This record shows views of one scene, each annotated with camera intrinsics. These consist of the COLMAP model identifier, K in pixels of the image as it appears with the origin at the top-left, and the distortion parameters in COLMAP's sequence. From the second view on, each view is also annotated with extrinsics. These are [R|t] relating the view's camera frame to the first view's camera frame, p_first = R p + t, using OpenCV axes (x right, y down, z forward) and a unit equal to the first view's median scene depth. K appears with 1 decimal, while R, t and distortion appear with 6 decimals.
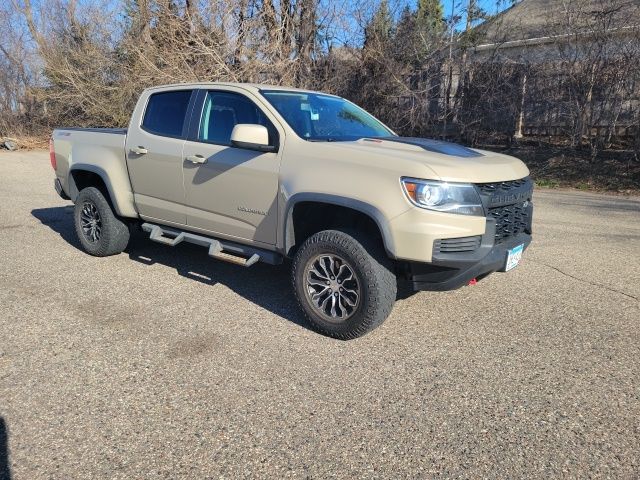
lens RADIAL K [[479.8, 0, 320.7], [0, 479.8, 236.2], [0, 0, 1]] dist [0.051064, -0.033041]
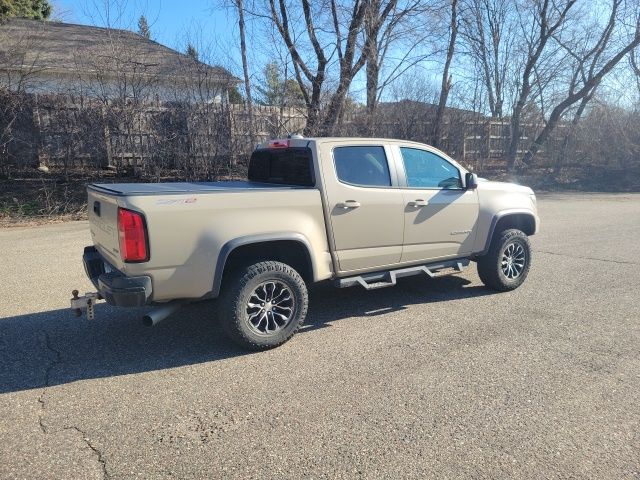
lens RADIAL K [[479.8, 0, 322.6], [0, 479.8, 243.7], [0, 0, 1]] dist [0.051064, -0.033041]
pose [[0.315074, -0.186180, 0.930626, -1.767137], [0.216049, 0.968894, 0.120690, -0.309994], [-0.924149, 0.163035, 0.345498, 0.980412]]
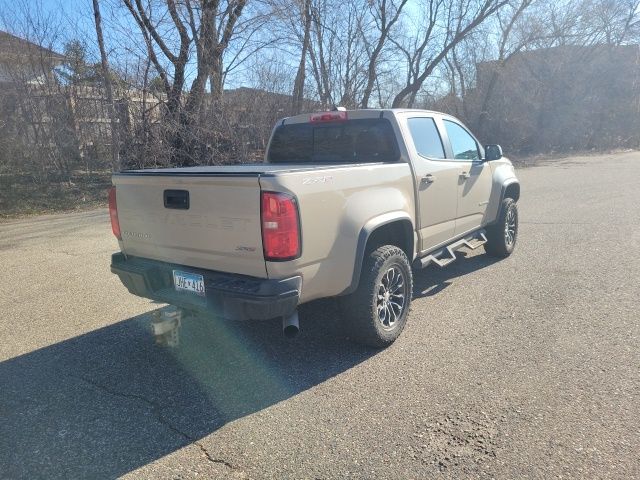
lens RADIAL K [[479.8, 0, 322.3], [0, 479.8, 240.6], [0, 0, 1]] dist [0.051064, -0.033041]
pose [[-0.052605, -0.210895, 0.976092, -1.727845], [0.248861, 0.943839, 0.217339, -0.425904], [-0.967110, 0.254344, 0.002833, 1.649686]]
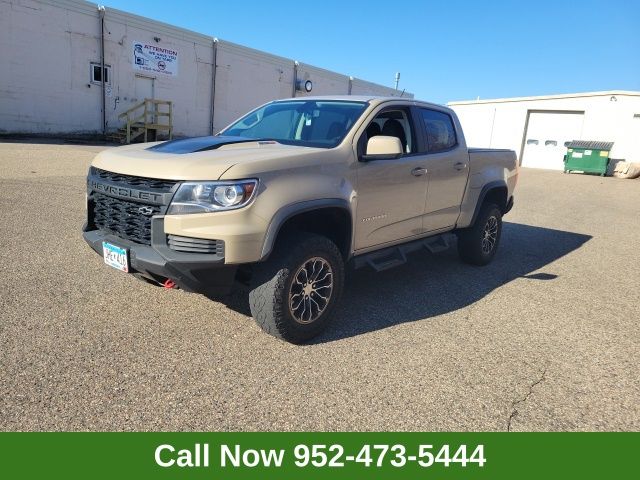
lens RADIAL K [[479.8, 0, 311.2], [0, 479.8, 226.8], [0, 0, 1]] dist [0.051064, -0.033041]
pose [[-0.034562, 0.164734, -0.985732, 1.296285], [-0.269377, 0.948282, 0.167920, -0.268926], [0.962414, 0.271338, 0.011601, 1.339401]]
